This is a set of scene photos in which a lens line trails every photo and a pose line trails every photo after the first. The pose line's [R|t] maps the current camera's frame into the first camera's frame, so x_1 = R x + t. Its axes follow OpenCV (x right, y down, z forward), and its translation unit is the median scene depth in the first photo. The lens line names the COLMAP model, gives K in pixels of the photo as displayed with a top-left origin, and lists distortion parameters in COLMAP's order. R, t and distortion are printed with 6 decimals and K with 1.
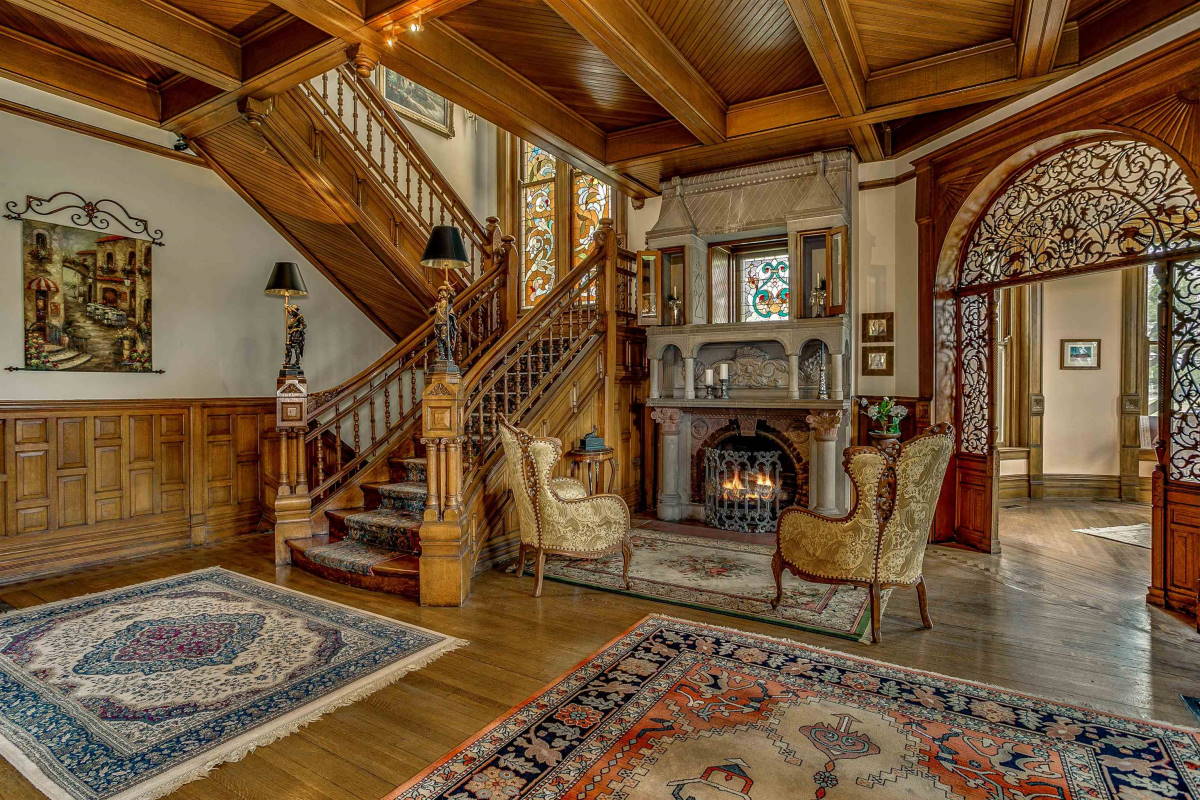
lens RADIAL K [[608.5, 0, 597.0], [0, 608.5, 395.5], [0, 0, 1]] dist [0.000095, 0.000099]
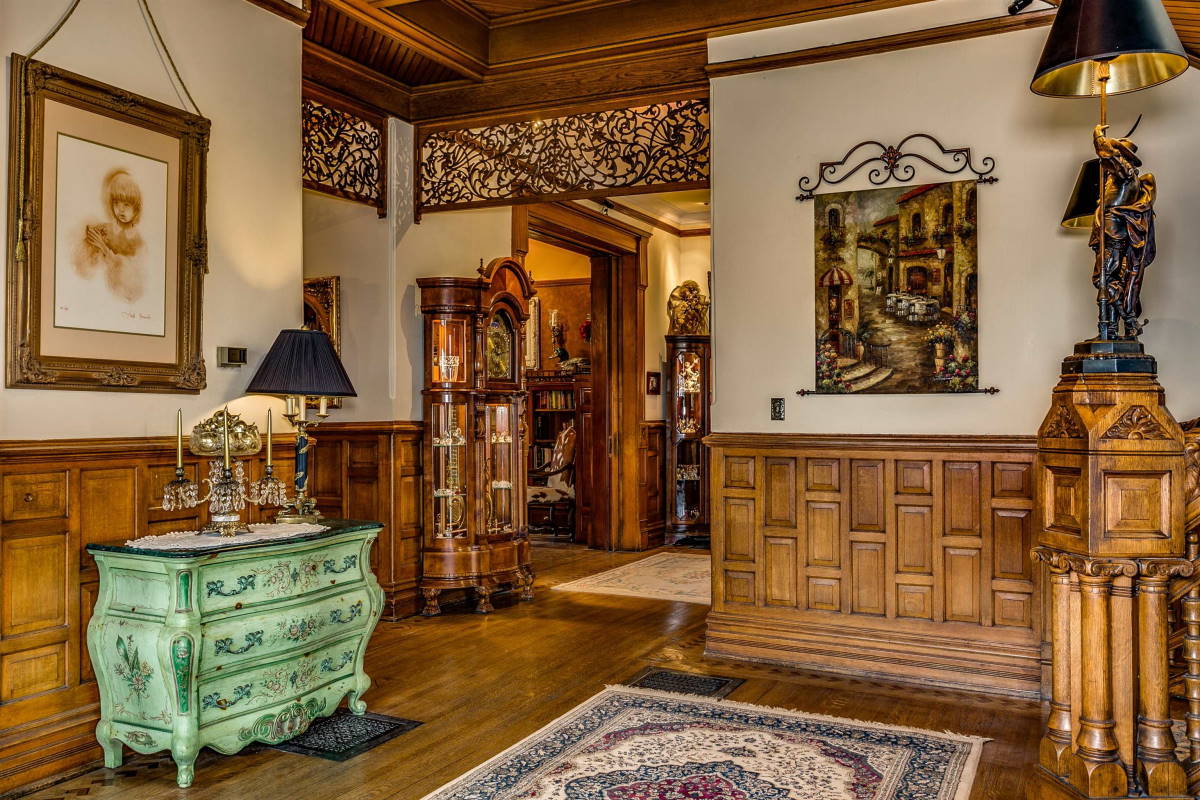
lens RADIAL K [[1035.6, 0, 597.1], [0, 1035.6, 403.1], [0, 0, 1]] dist [-0.010919, -0.002531]
pose [[0.085962, -0.011199, -0.996235, 0.305356], [-0.012795, 0.999842, -0.012343, -0.010259], [0.996216, 0.013808, 0.085806, 0.589988]]
